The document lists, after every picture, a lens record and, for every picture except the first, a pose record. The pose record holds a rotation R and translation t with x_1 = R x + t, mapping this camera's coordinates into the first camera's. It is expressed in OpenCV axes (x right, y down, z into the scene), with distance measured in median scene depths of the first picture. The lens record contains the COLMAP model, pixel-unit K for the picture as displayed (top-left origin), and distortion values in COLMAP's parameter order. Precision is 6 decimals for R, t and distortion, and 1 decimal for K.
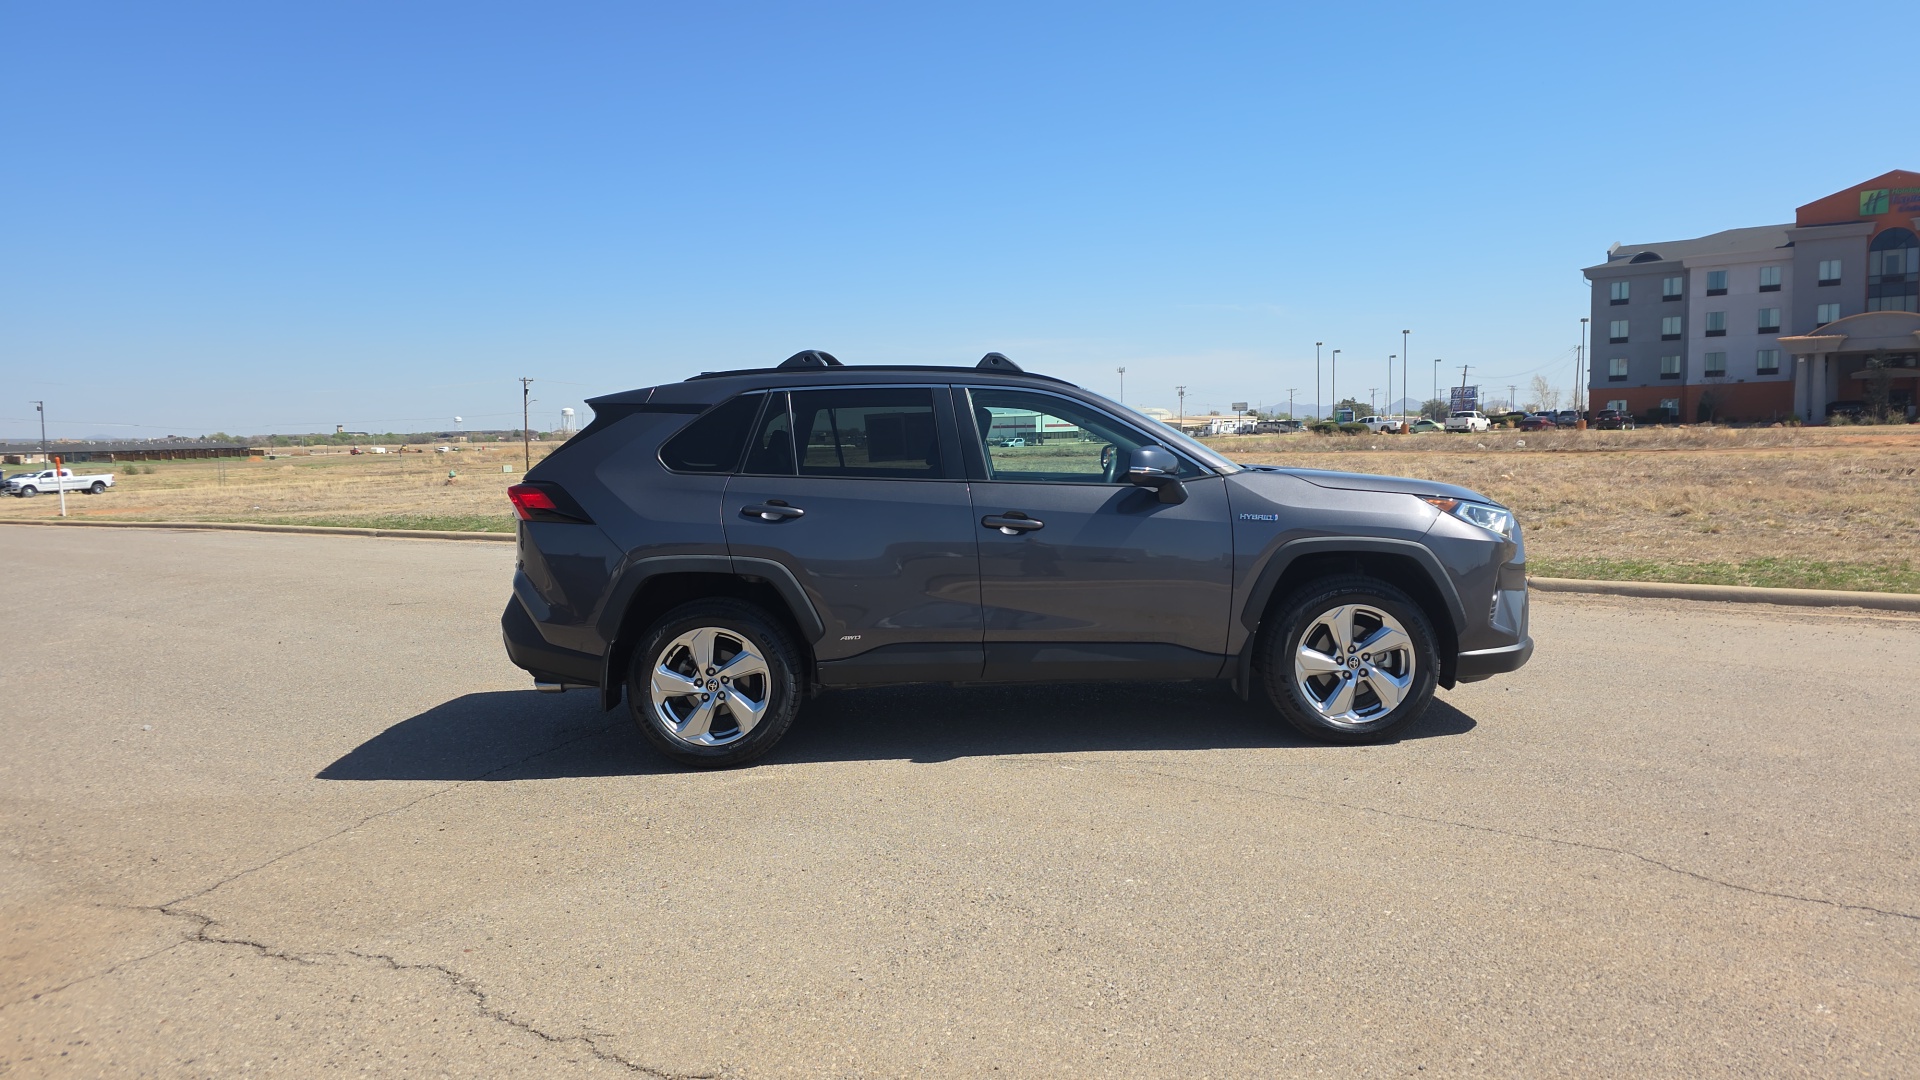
lens RADIAL K [[1303.4, 0, 987.8], [0, 1303.4, 524.7], [0, 0, 1]] dist [0.046741, -0.050490]
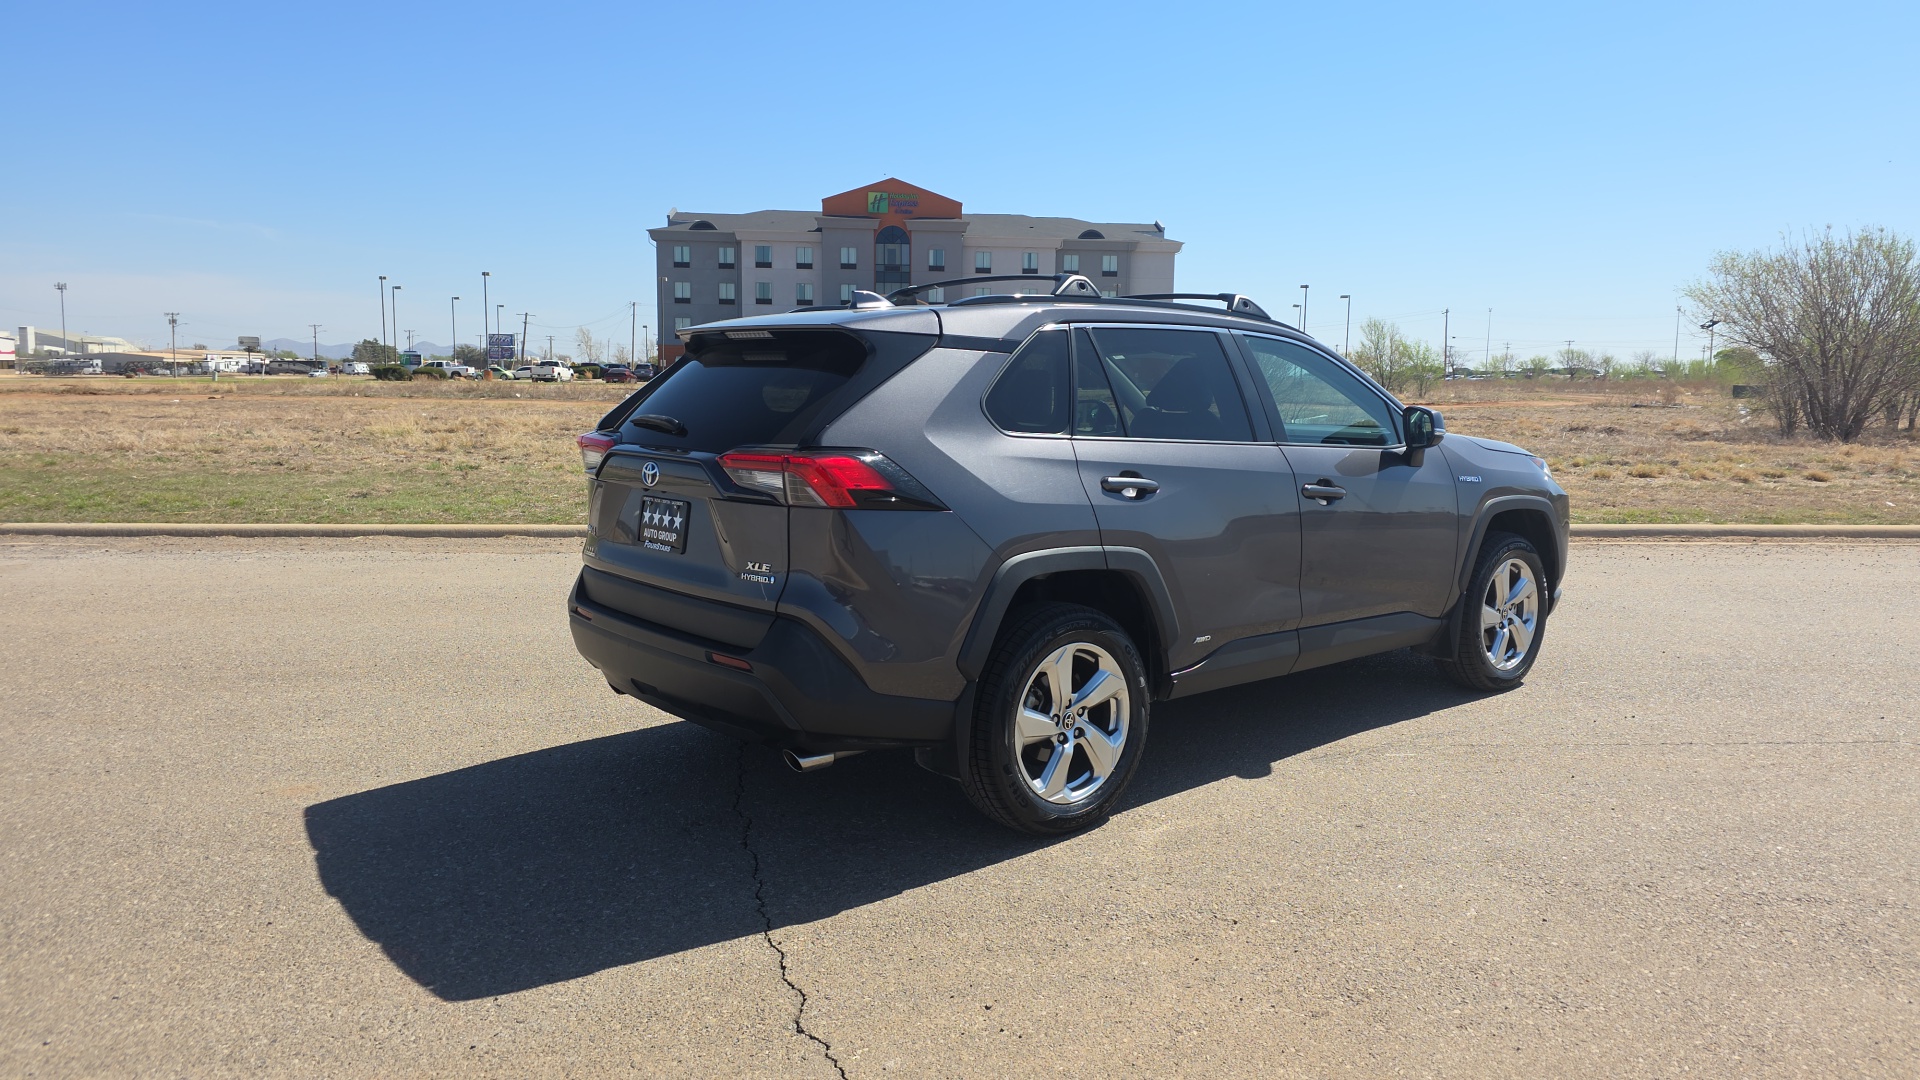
lens RADIAL K [[1303.4, 0, 940.9], [0, 1303.4, 528.6], [0, 0, 1]] dist [0.046741, -0.050490]
pose [[0.731996, -0.043603, 0.679913, -0.104661], [0.014322, 0.998714, 0.048629, -0.003142], [-0.681159, -0.025859, 0.731679, 0.070455]]
